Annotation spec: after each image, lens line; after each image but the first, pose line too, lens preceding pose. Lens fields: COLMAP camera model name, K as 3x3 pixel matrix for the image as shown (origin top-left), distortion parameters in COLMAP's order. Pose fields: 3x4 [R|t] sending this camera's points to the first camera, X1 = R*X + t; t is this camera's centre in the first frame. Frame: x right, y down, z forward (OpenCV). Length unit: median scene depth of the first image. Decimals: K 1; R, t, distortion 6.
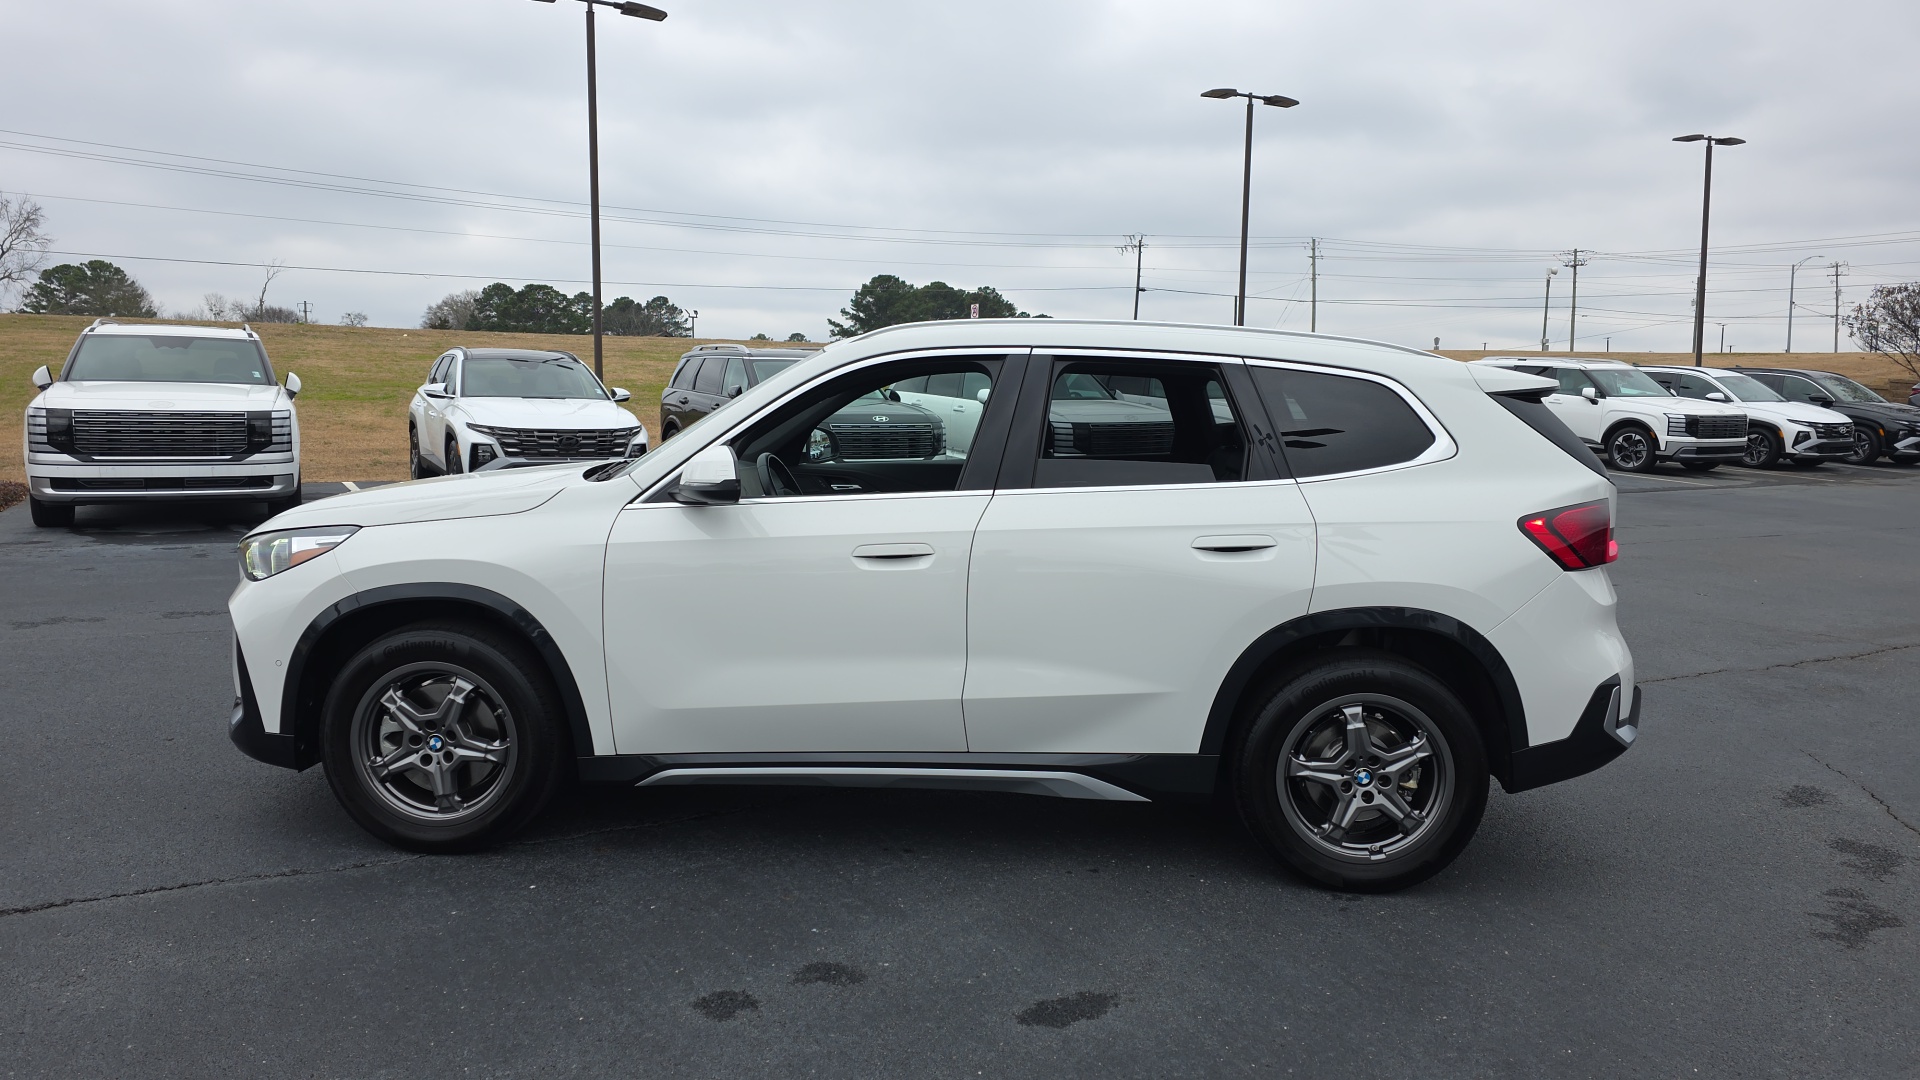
lens RADIAL K [[1261.2, 0, 947.0], [0, 1261.2, 540.3], [0, 0, 1]] dist [0.061660, -0.055667]
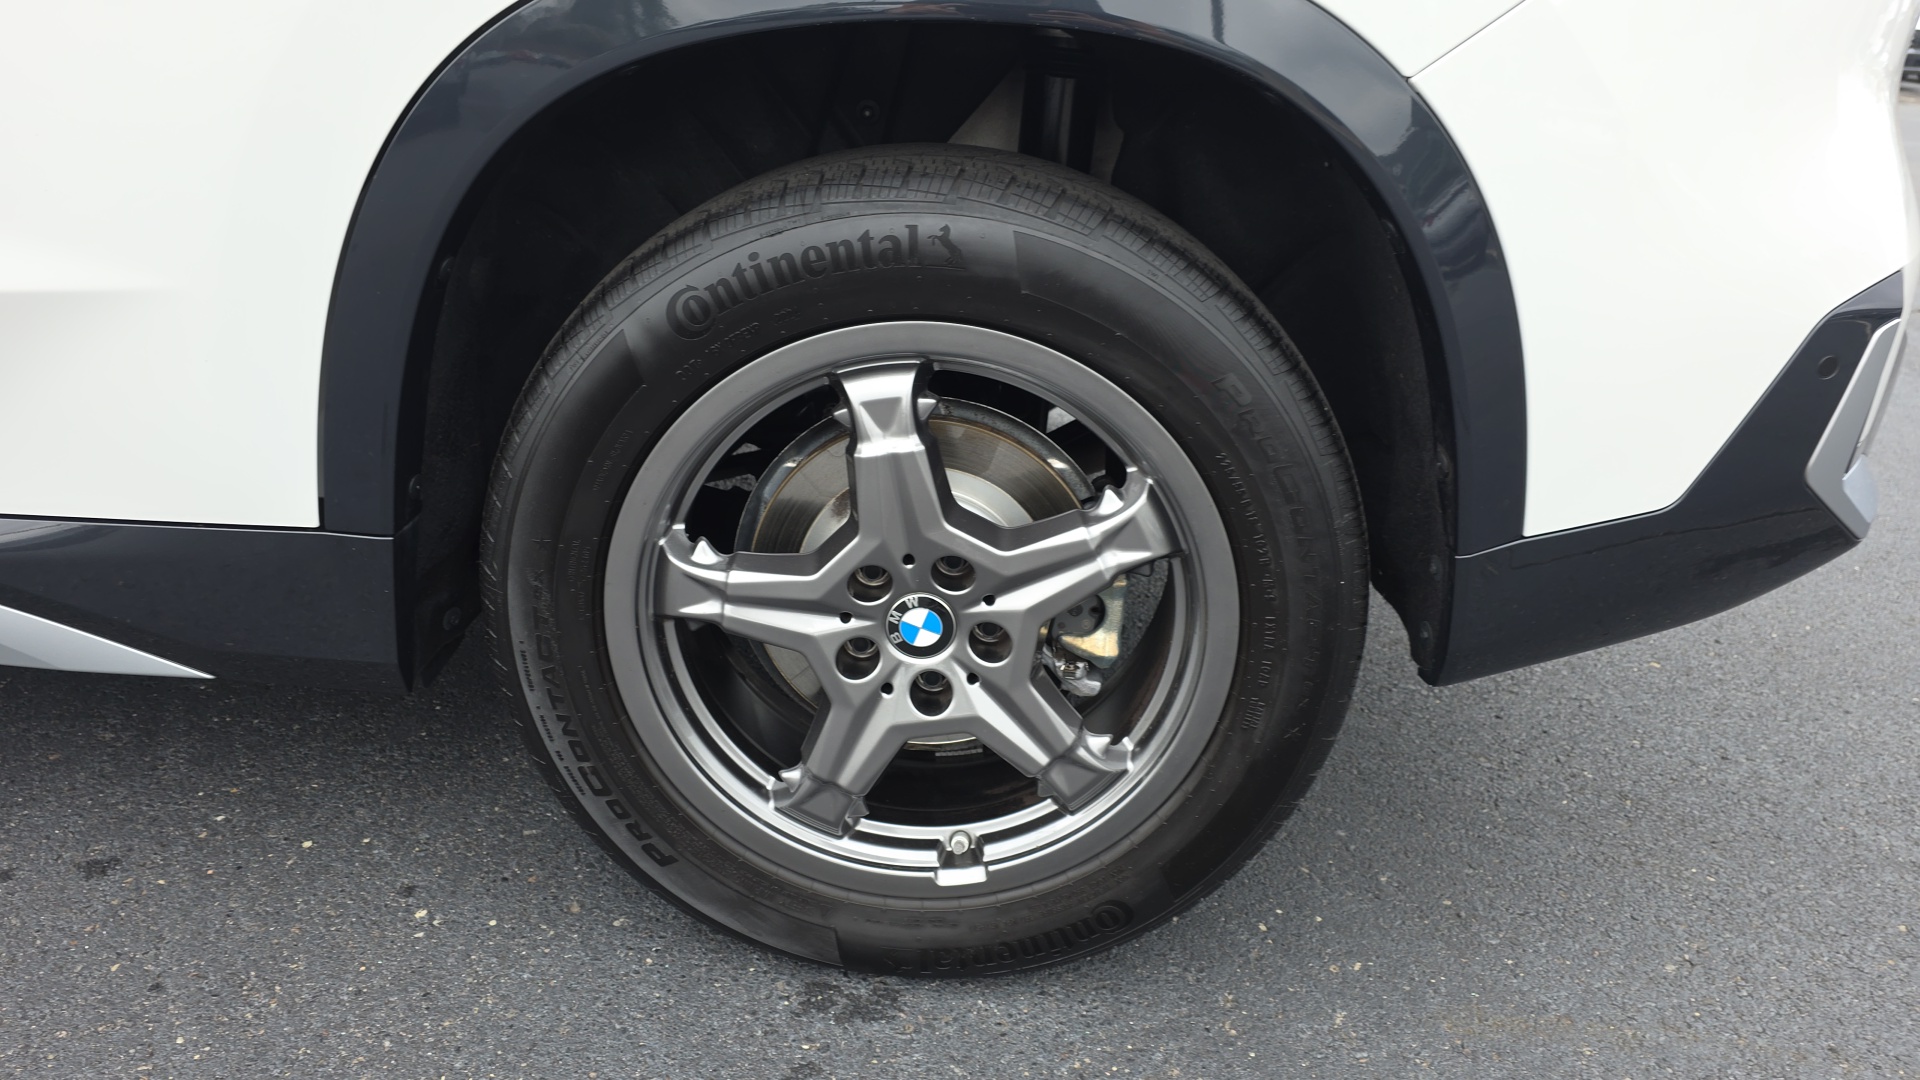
lens RADIAL K [[1261.2, 0, 947.0], [0, 1261.2, 540.3], [0, 0, 1]] dist [0.061660, -0.055667]
pose [[0.999382, 0.026354, 0.023282, 0.326809], [-0.031789, 0.960145, 0.277688, 0.091197], [-0.015036, -0.278257, 0.960389, 0.738885]]
